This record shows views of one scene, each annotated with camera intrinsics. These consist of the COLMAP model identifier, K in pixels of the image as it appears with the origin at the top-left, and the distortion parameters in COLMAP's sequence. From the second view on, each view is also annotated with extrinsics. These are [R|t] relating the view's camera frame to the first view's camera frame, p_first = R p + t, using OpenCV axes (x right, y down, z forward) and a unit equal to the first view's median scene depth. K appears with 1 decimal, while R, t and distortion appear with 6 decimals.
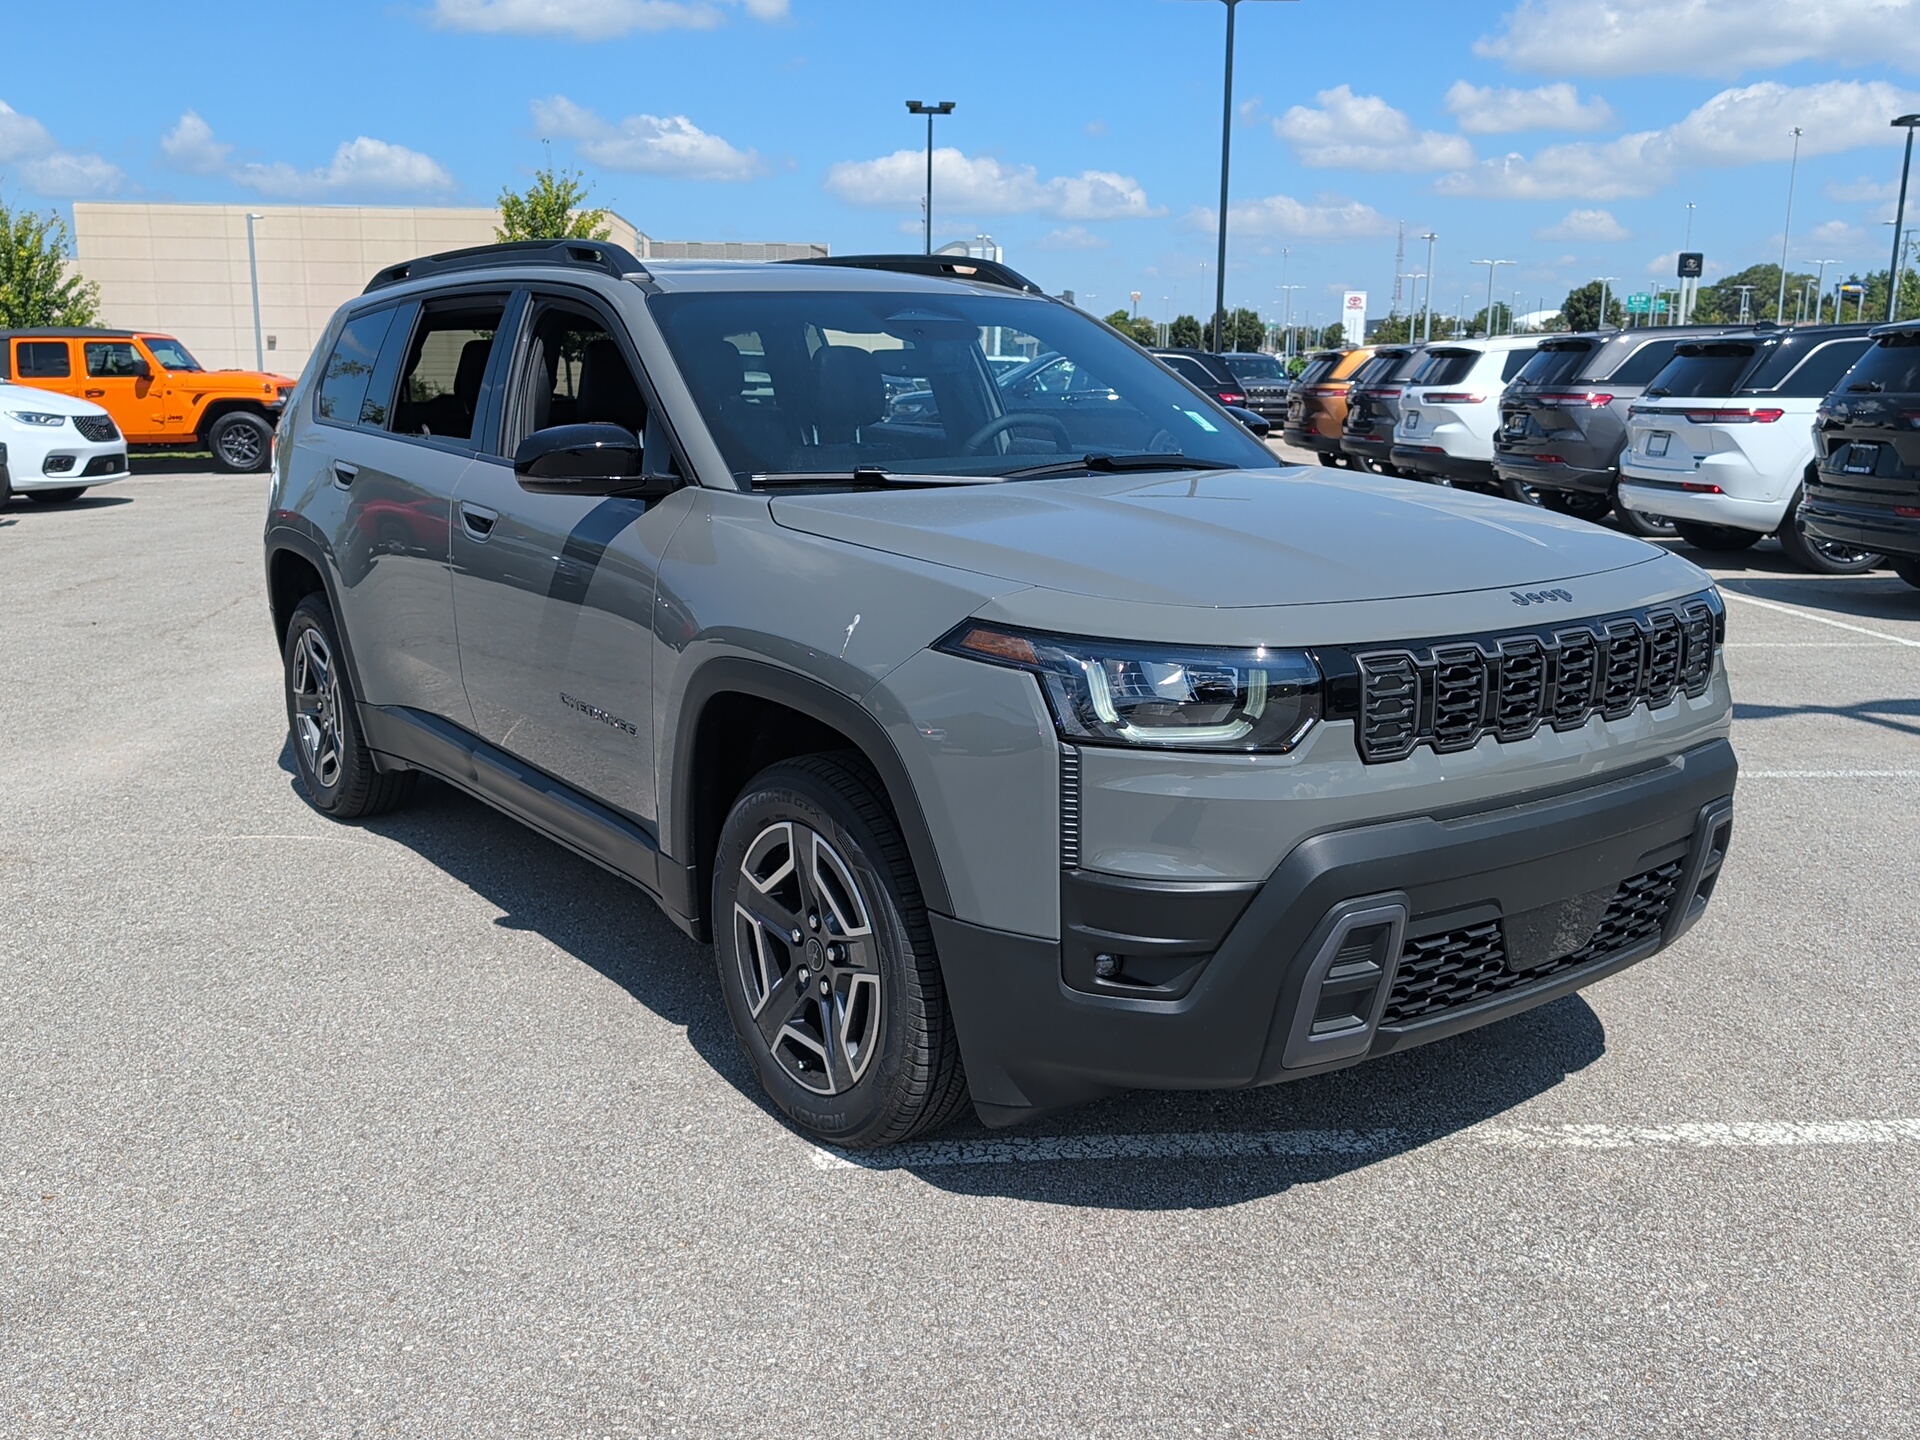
lens RADIAL K [[1708.8, 0, 960.0], [0, 1708.8, 720.0], [0, 0, 1]] dist [0.016439, -0.014835]
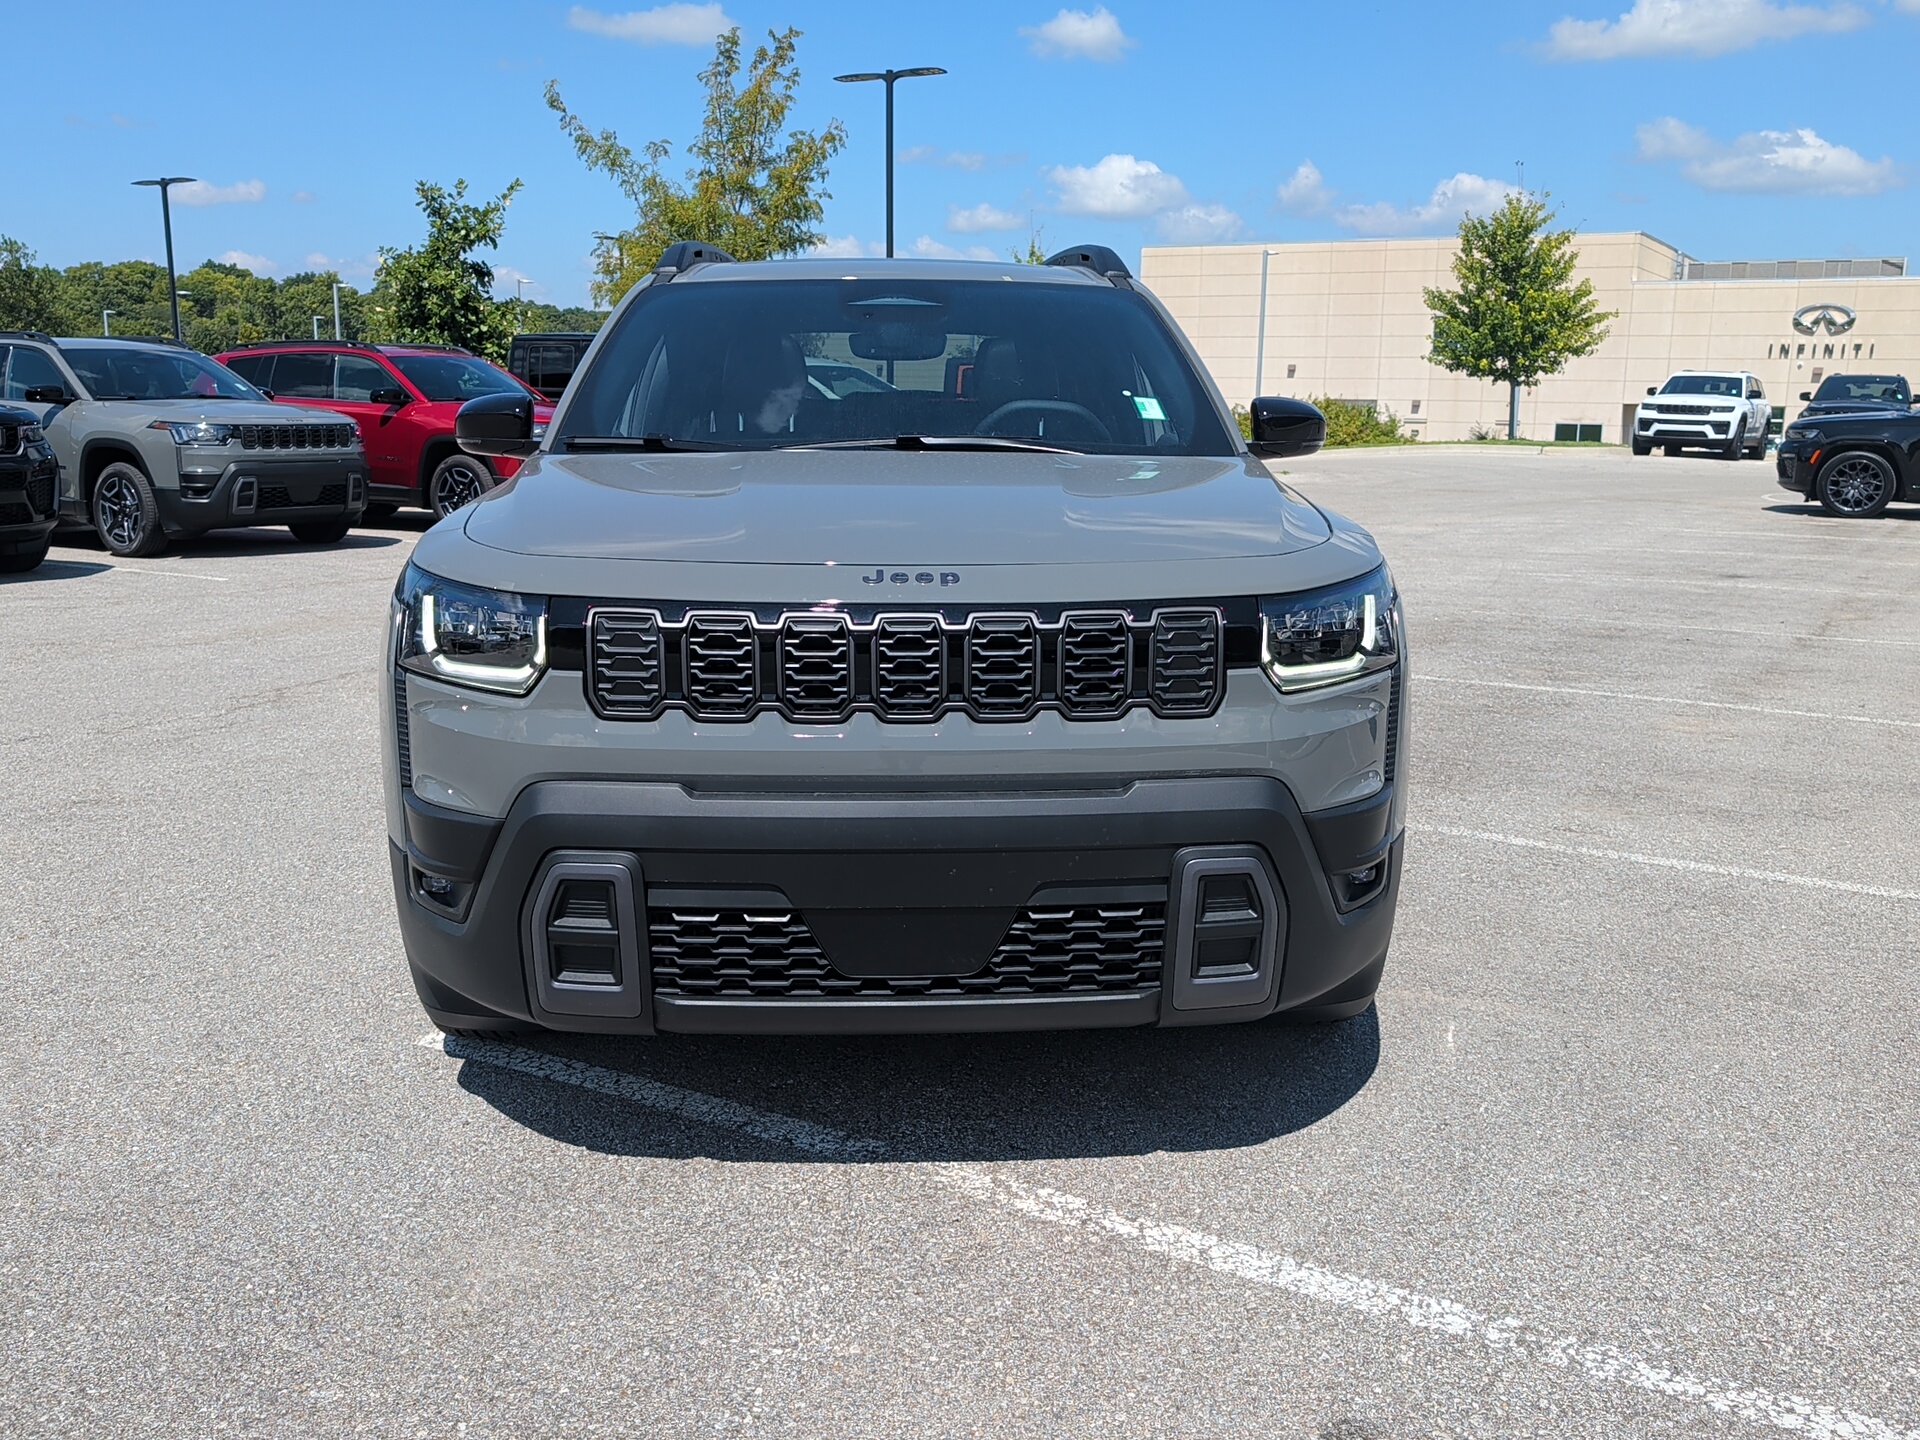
lens RADIAL K [[1708.8, 0, 960.0], [0, 1708.8, 720.0], [0, 0, 1]] dist [0.016439, -0.014835]
pose [[0.827616, 0.112875, -0.549829, 0.588892], [-0.122514, 0.992279, 0.019294, -0.011342], [0.547761, 0.051393, 0.835055, 0.172477]]
